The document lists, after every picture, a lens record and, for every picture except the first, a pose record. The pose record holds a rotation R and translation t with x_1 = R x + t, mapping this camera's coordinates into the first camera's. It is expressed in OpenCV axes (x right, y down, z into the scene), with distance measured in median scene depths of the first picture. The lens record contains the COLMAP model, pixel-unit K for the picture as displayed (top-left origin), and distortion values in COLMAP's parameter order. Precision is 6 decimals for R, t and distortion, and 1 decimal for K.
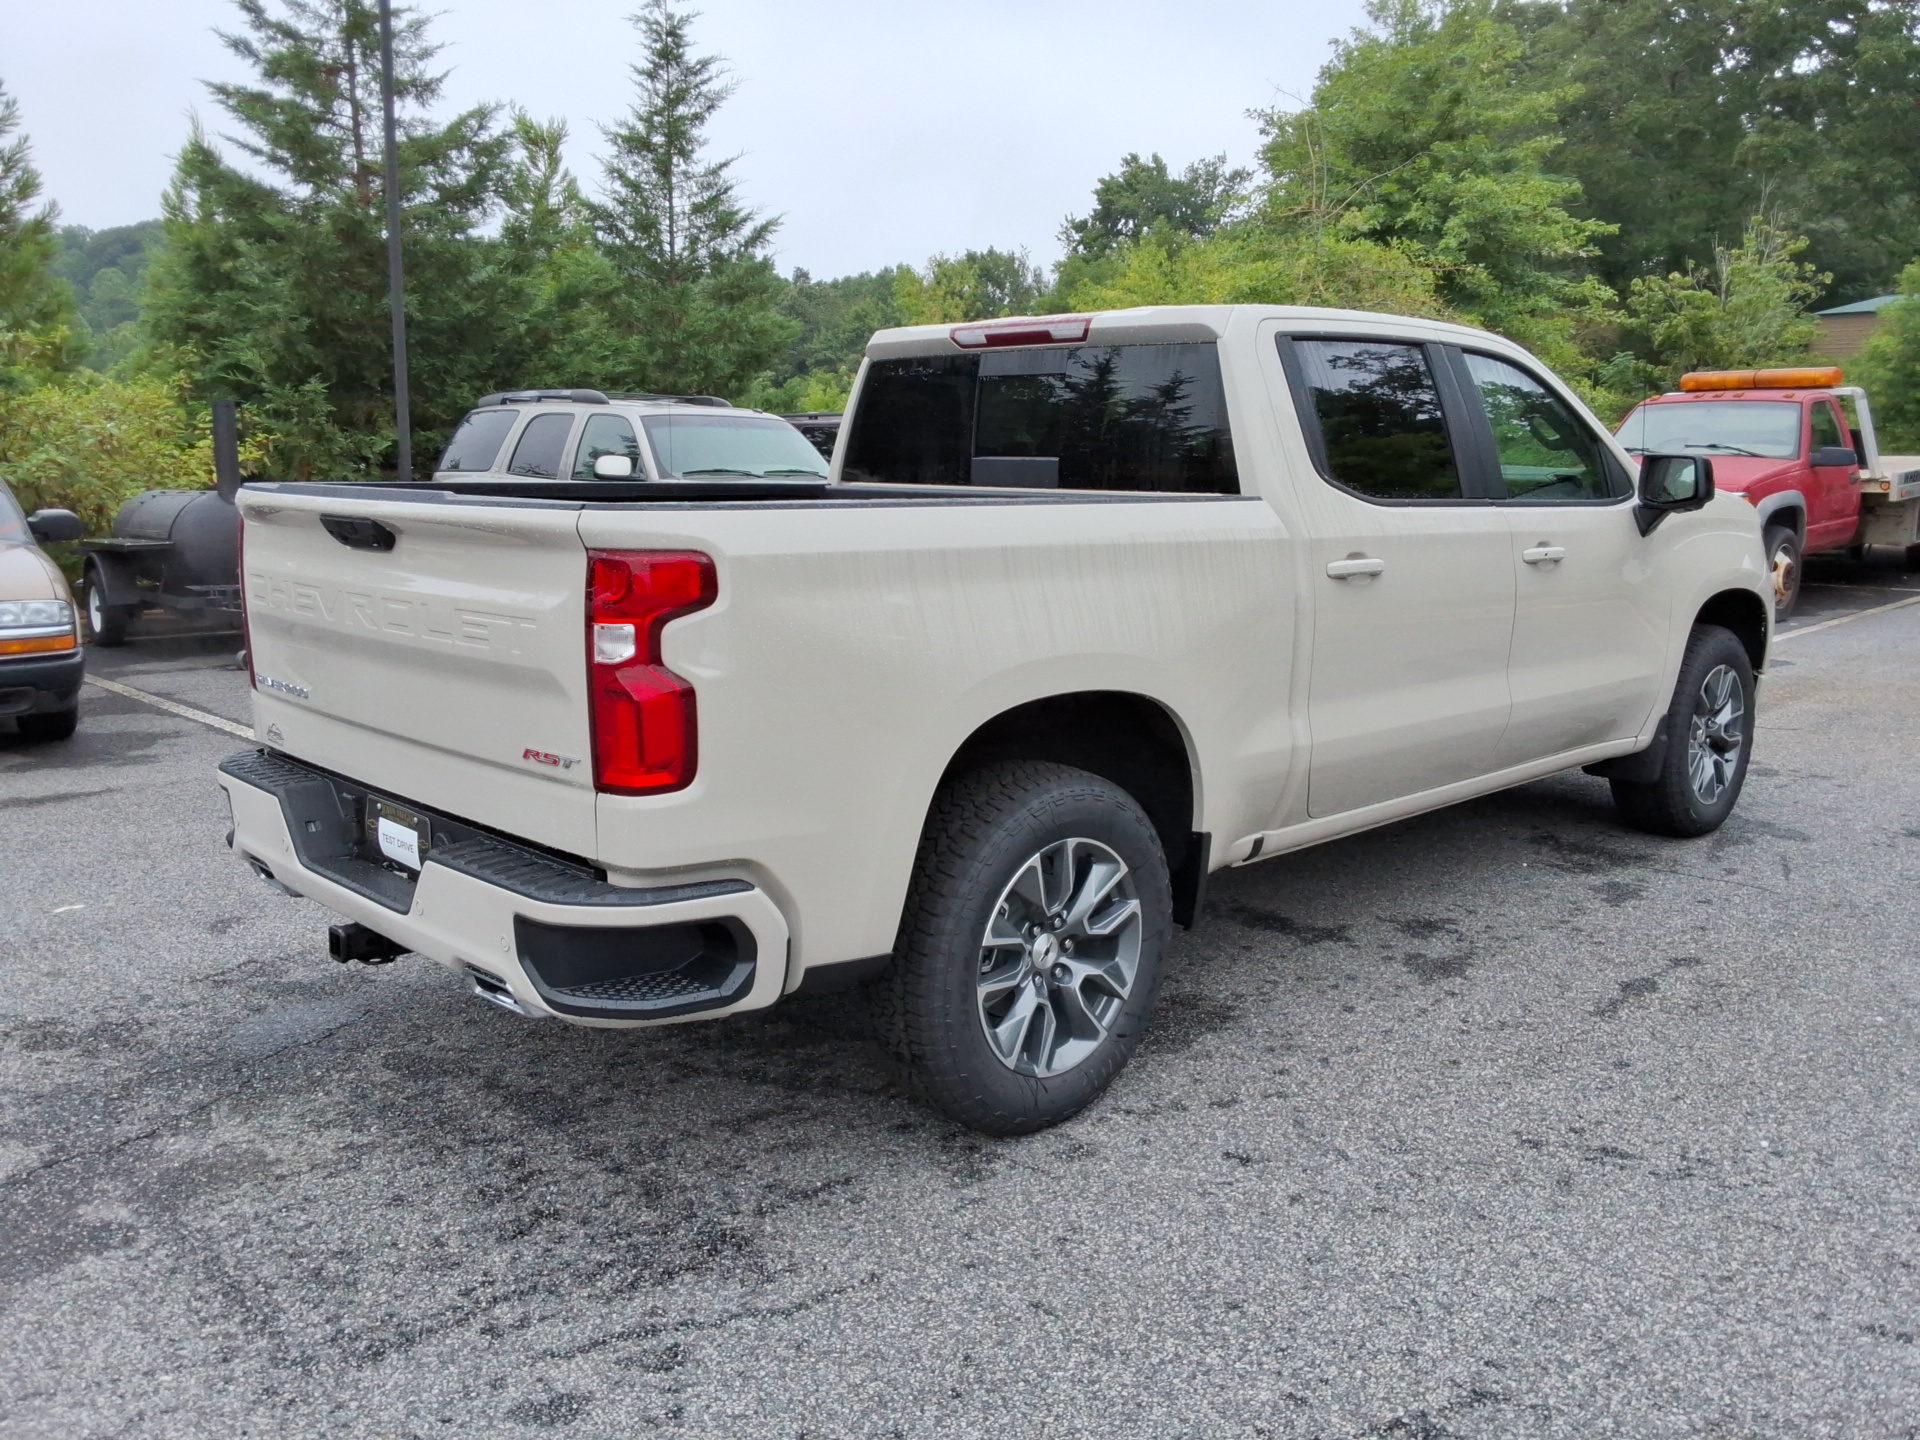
lens RADIAL K [[1533.9, 0, 959.9], [0, 1533.9, 710.2], [0, 0, 1]] dist [0.109983, -0.168765]
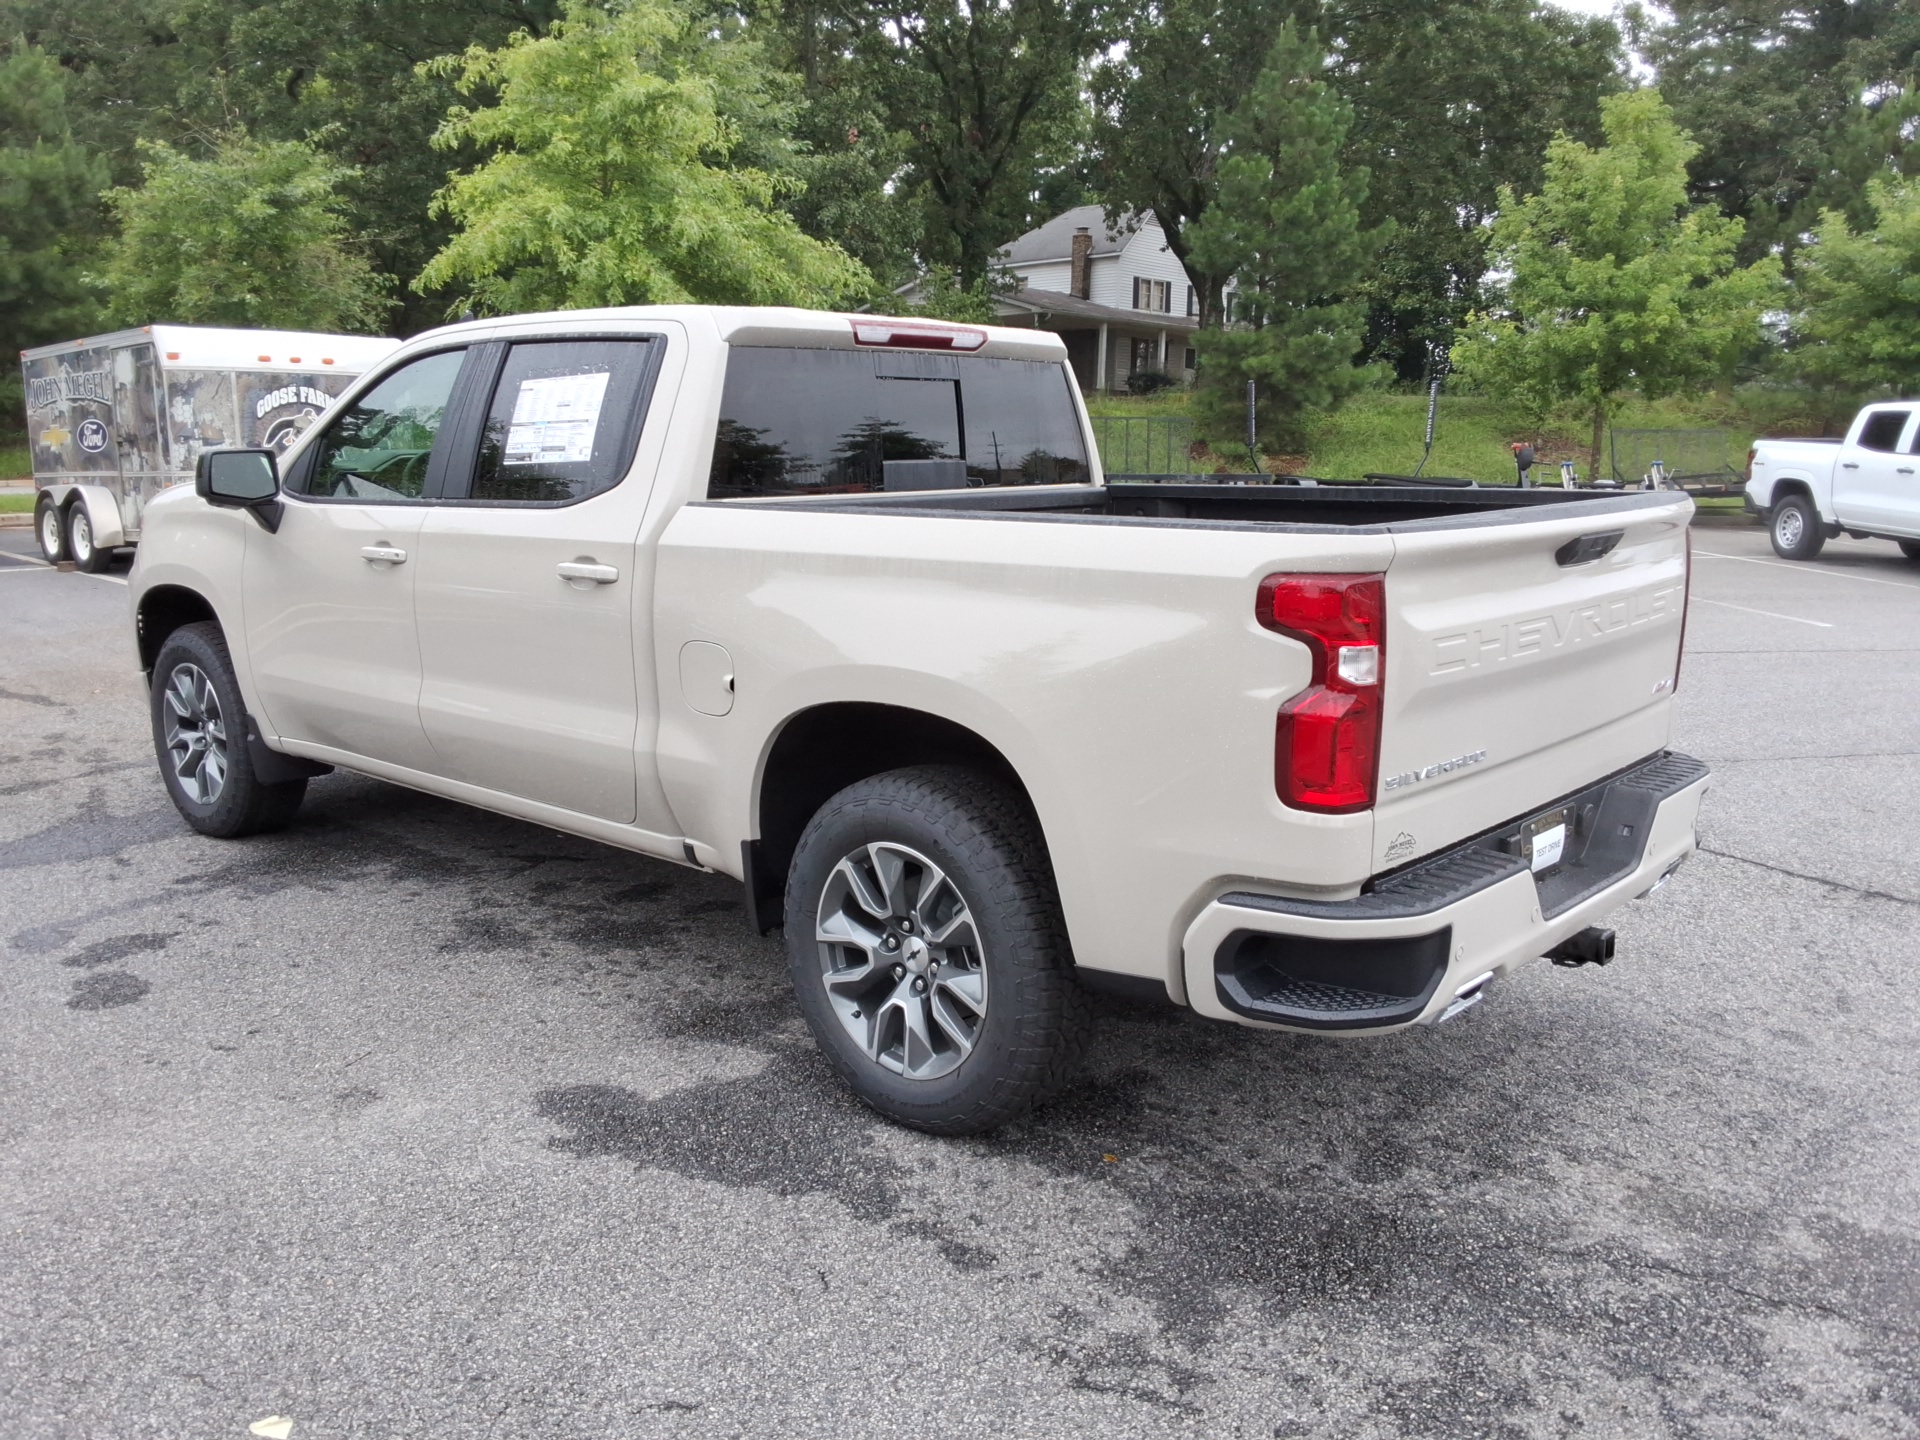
lens RADIAL K [[1533.9, 0, 976.3], [0, 1533.9, 708.3], [0, 0, 1]] dist [0.109983, -0.168765]
pose [[-0.071986, -0.185410, 0.980021, -1.025670], [0.167317, 0.966402, 0.195123, -0.207158], [-0.983272, 0.178020, -0.038546, 1.081759]]
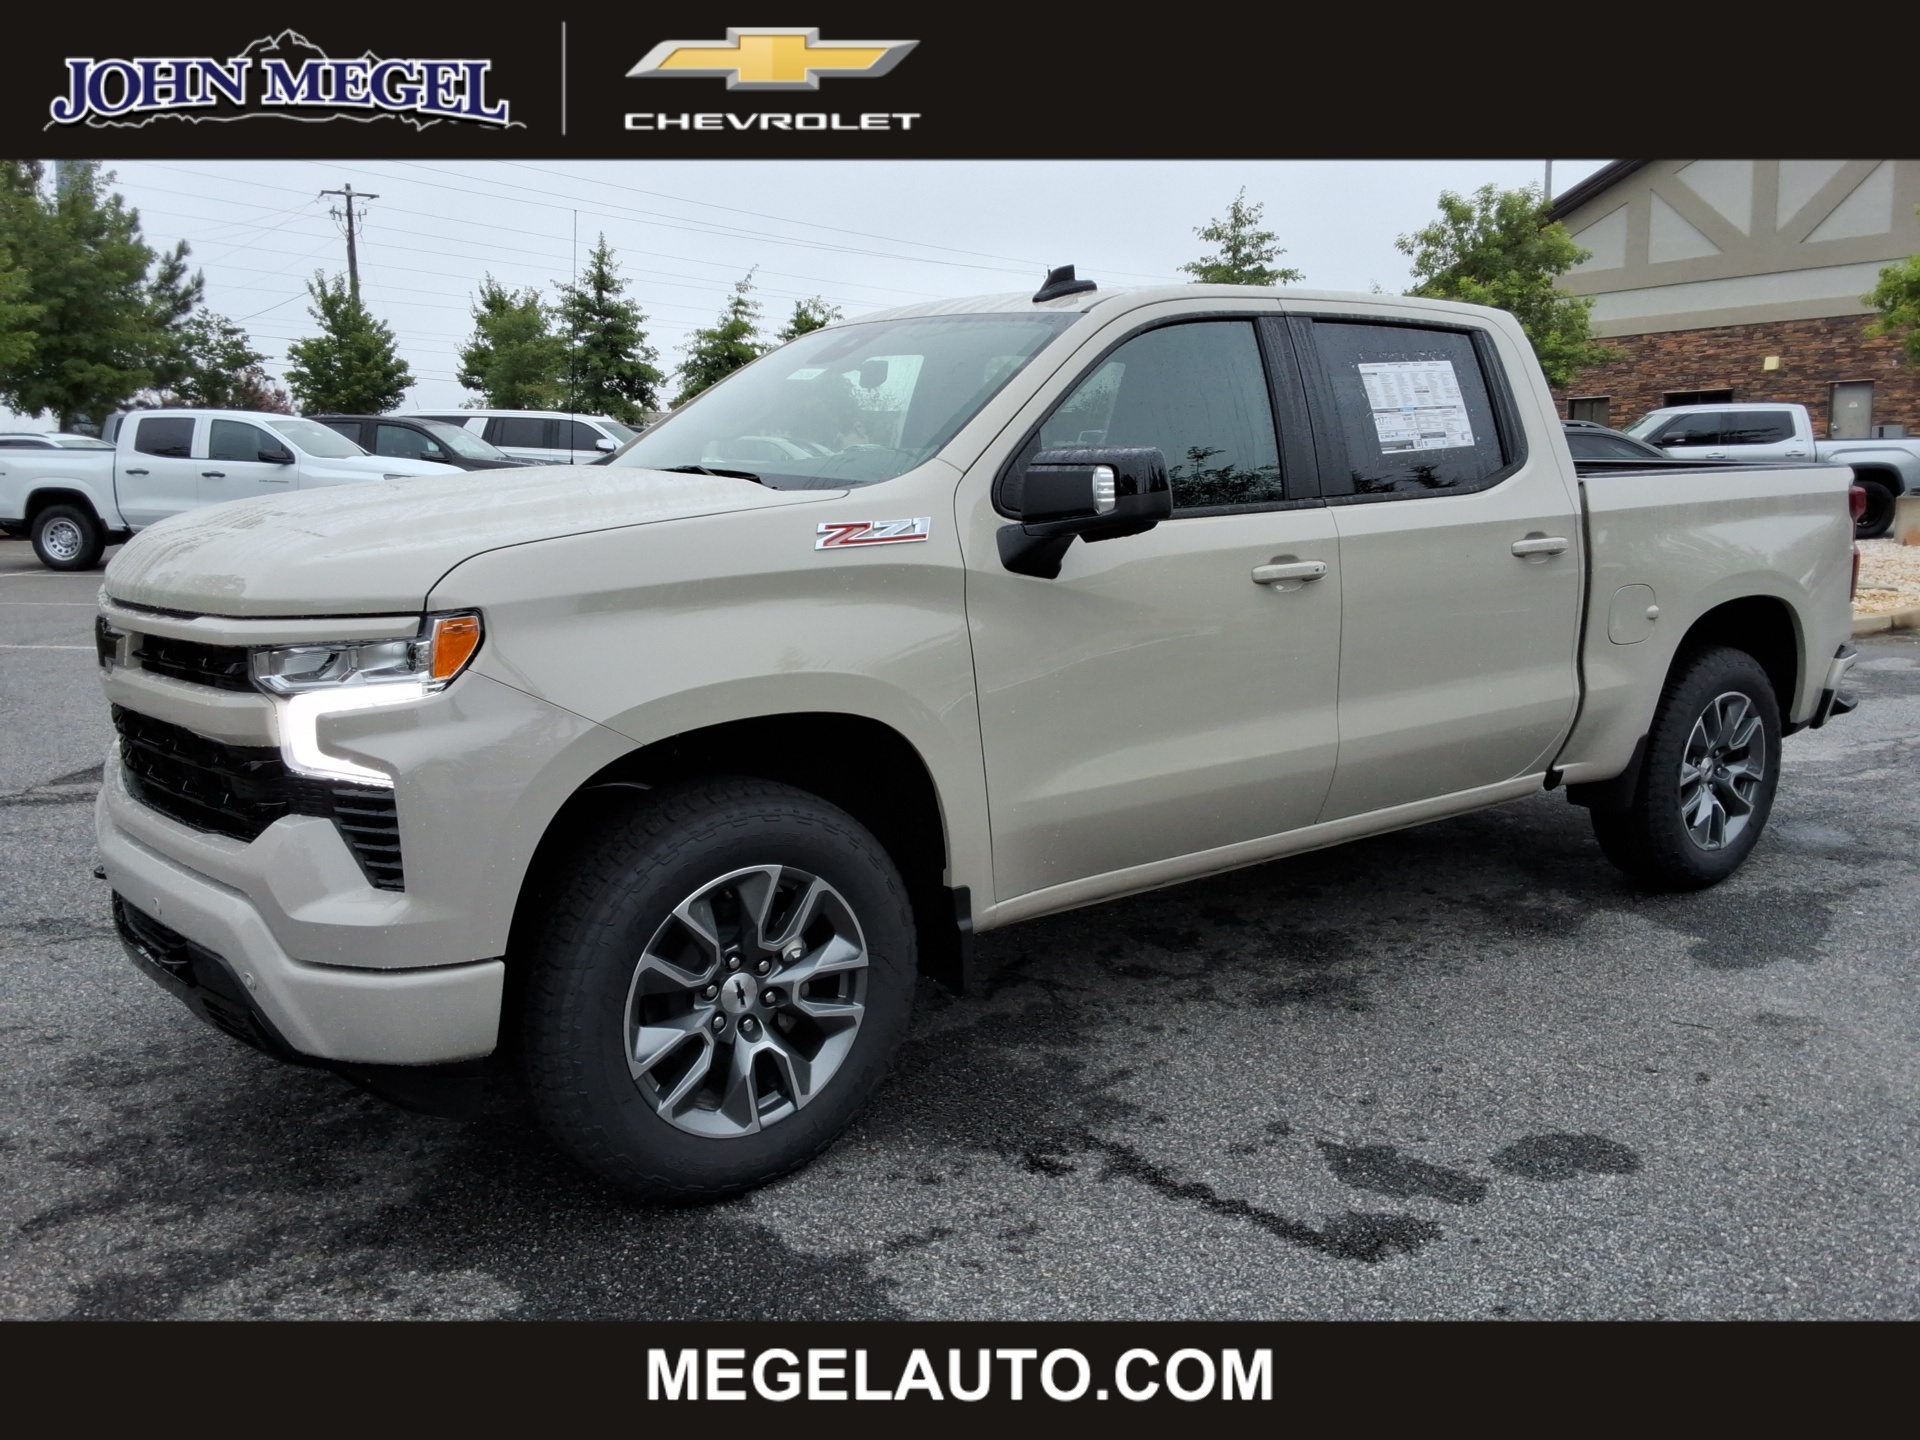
lens RADIAL K [[1533.9, 0, 966.4], [0, 1533.9, 712.9], [0, 0, 1]] dist [0.109983, -0.168765]
pose [[-0.992626, -0.027195, 0.118124, 0.178380], [0.014337, 0.941324, 0.337199, -0.390721], [-0.120364, 0.336406, -0.933993, 2.300632]]
